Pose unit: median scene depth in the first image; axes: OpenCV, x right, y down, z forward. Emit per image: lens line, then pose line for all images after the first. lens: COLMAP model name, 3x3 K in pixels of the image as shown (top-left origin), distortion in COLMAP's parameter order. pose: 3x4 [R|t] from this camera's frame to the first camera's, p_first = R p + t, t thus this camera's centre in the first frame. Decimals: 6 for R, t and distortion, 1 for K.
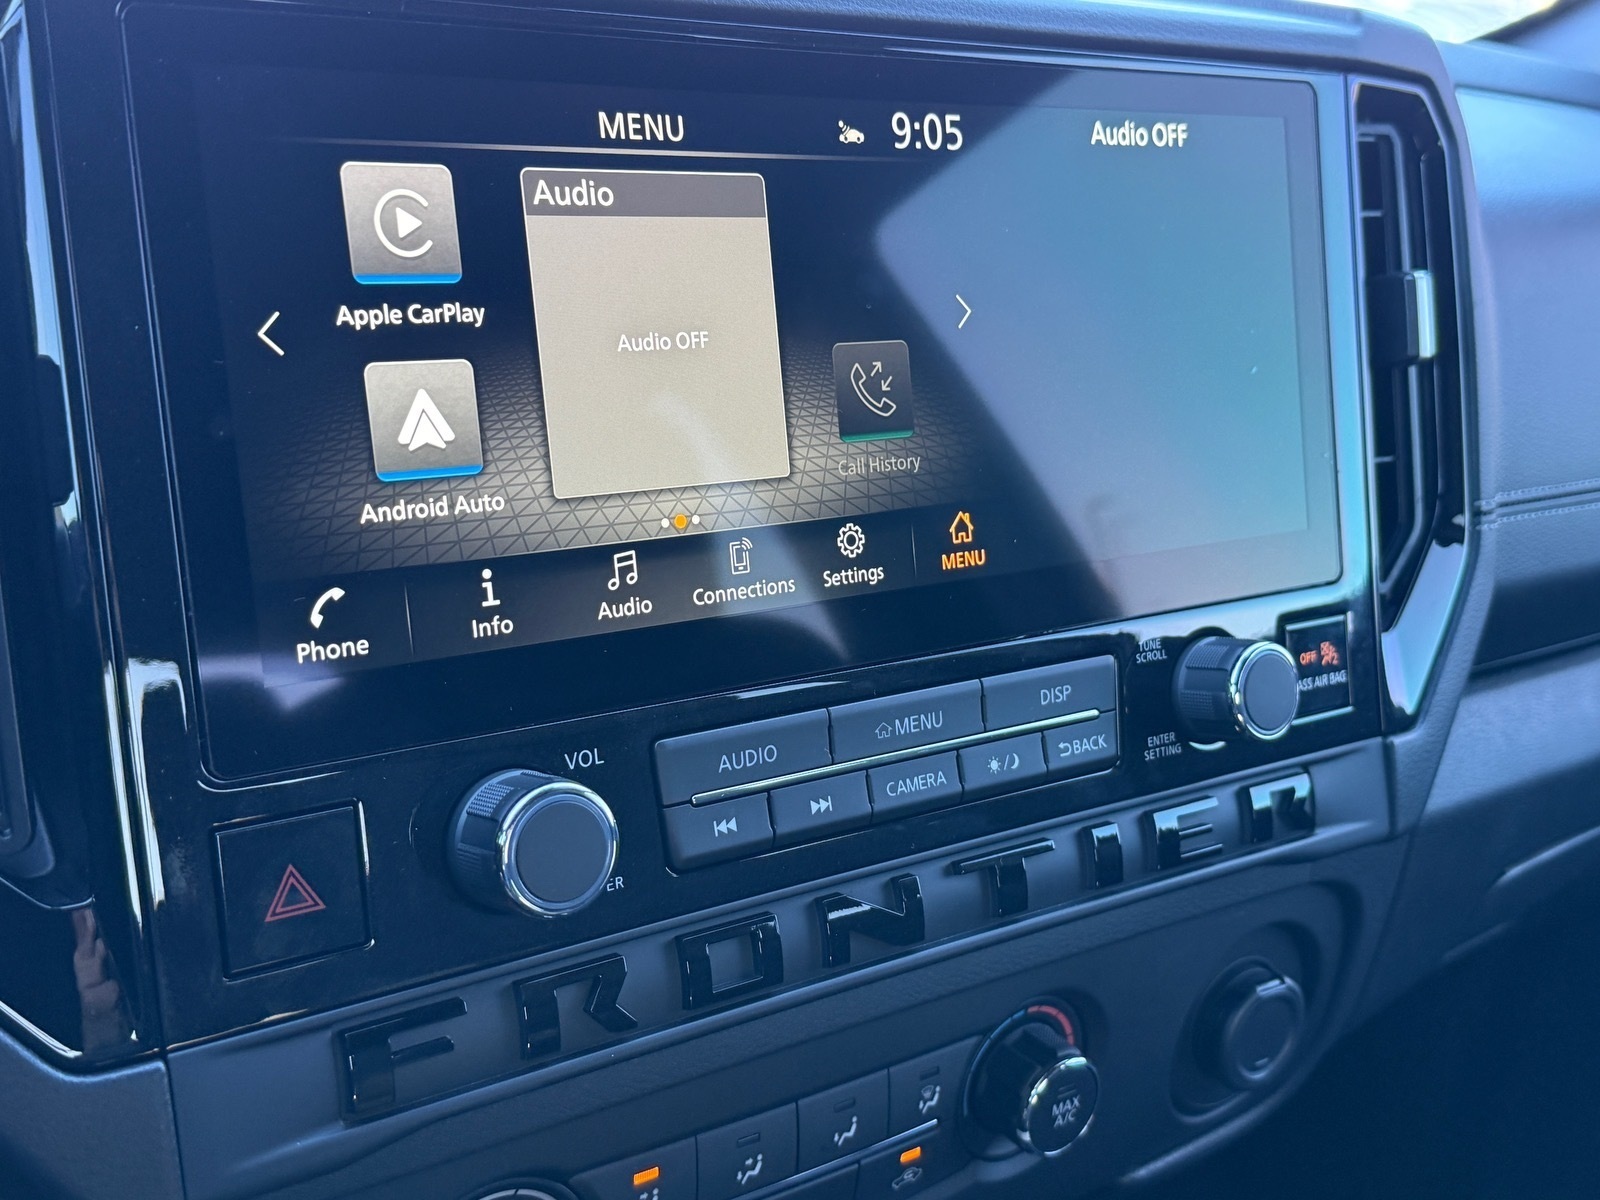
lens RADIAL K [[1775.9, 0, 796.0], [0, 1775.9, 615.5], [0, 0, 1]] dist [0.131369, 0.000000]
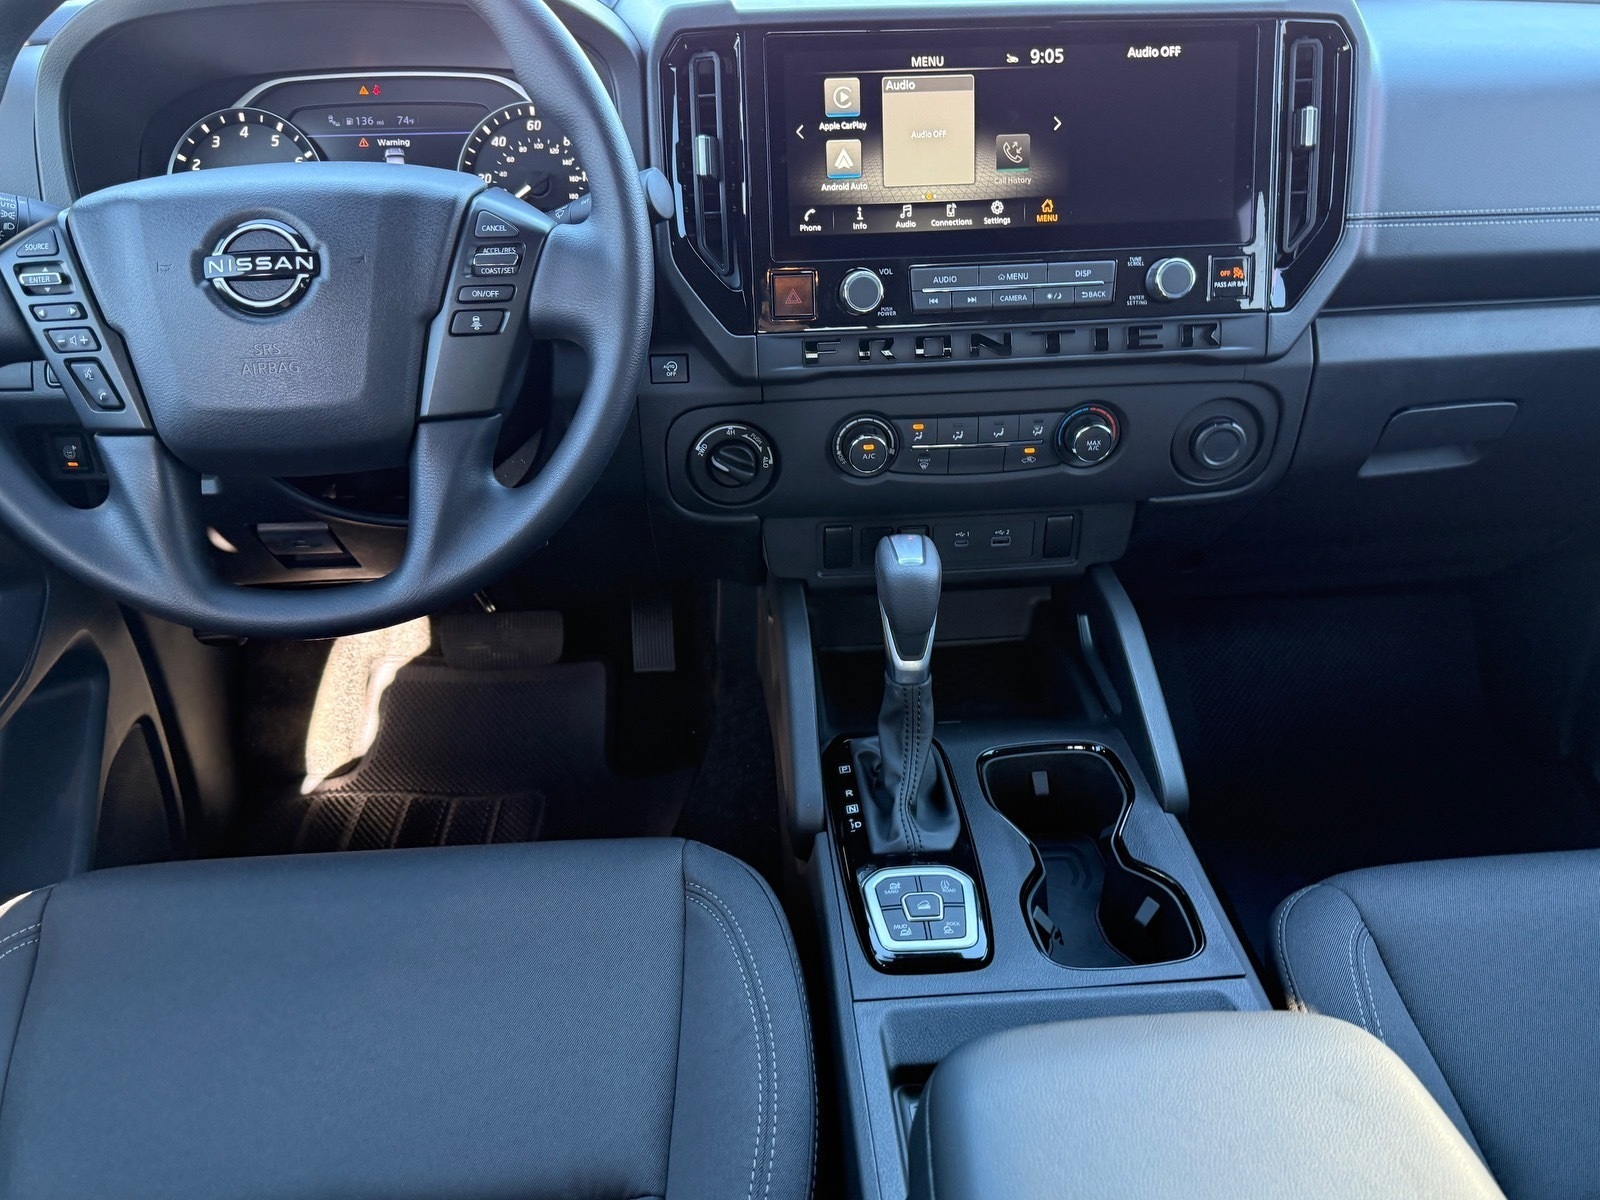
lens RADIAL K [[1284.6, 0, 804.8], [0, 1284.6, 598.9], [0, 0, 1]] dist [0.040963, -0.046650]
pose [[0.850918, 0.169724, -0.497124, 0.943102], [-0.085303, 0.978449, 0.188043, 0.218832], [0.518326, -0.117603, 0.847058, -1.038914]]
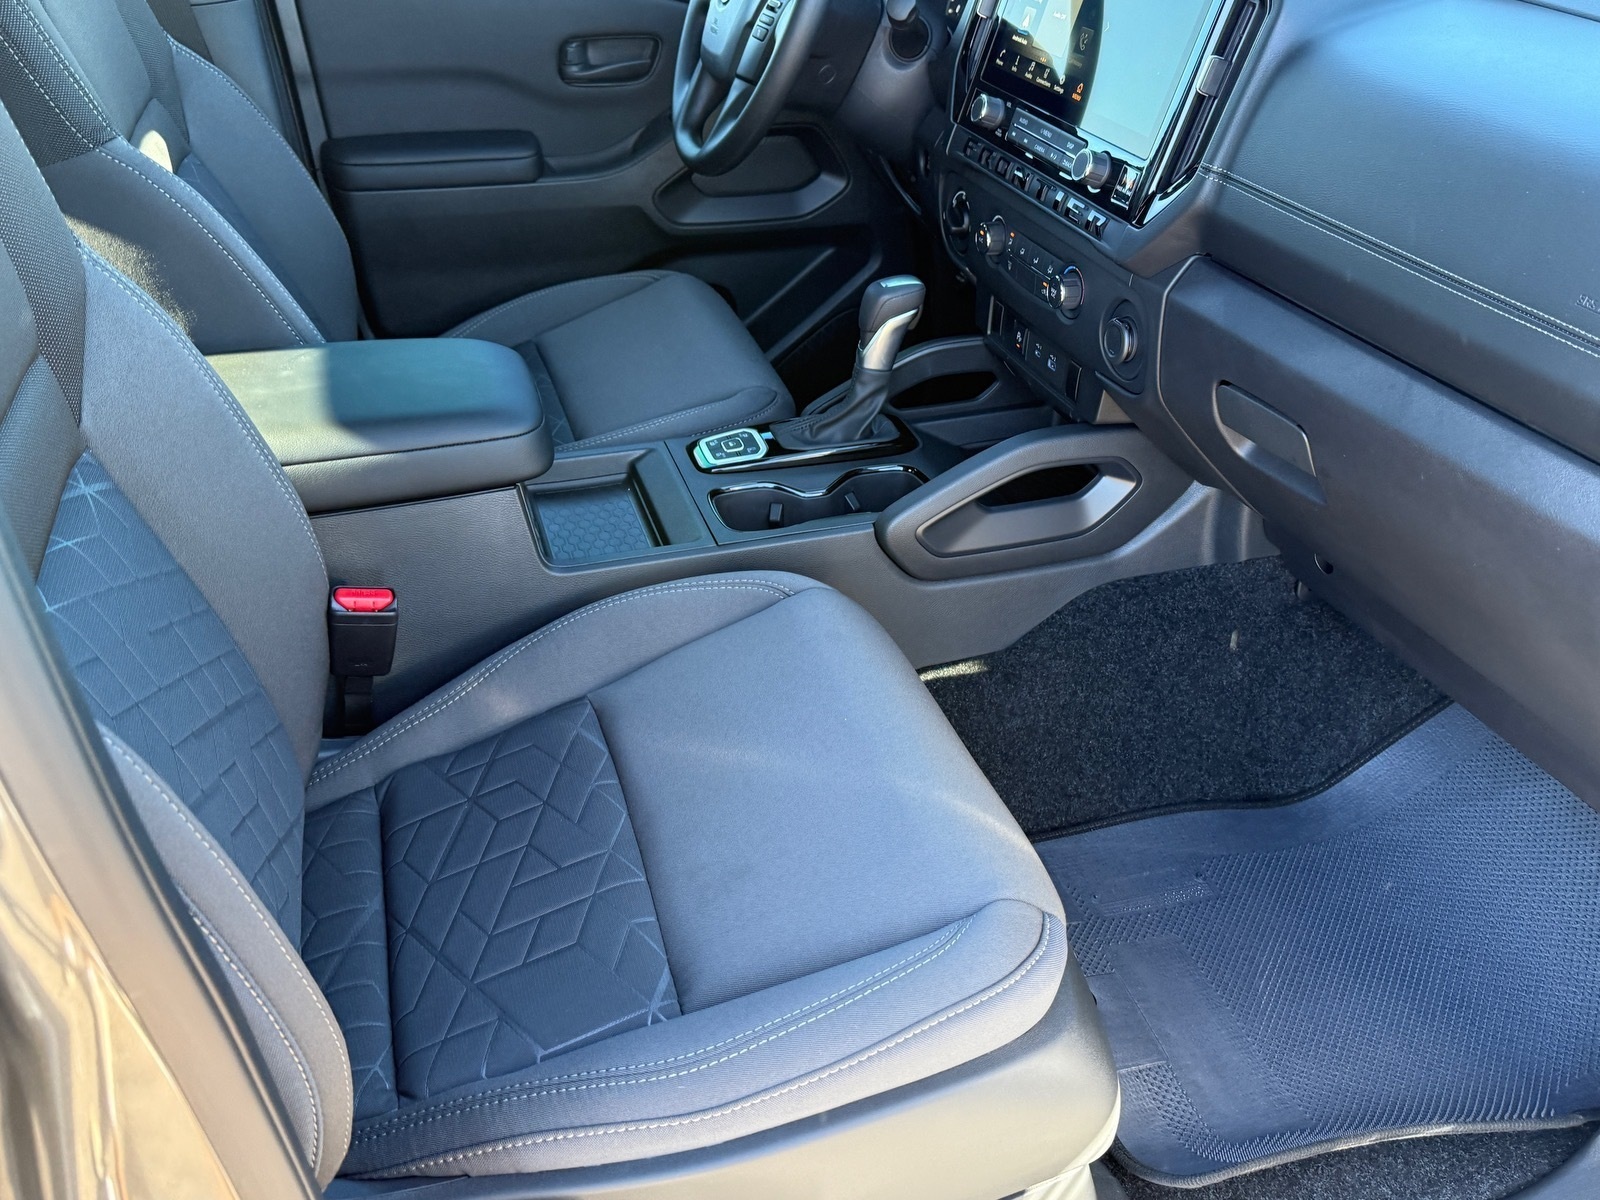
lens RADIAL K [[1284.6, 0, 804.7], [0, 1284.6, 596.1], [0, 0, 1]] dist [0.040963, -0.046650]
pose [[-0.319833, 0.427125, -0.845737, 3.121553], [-0.354544, 0.773820, 0.524882, -0.457844], [0.878638, 0.467726, -0.096059, 1.342498]]
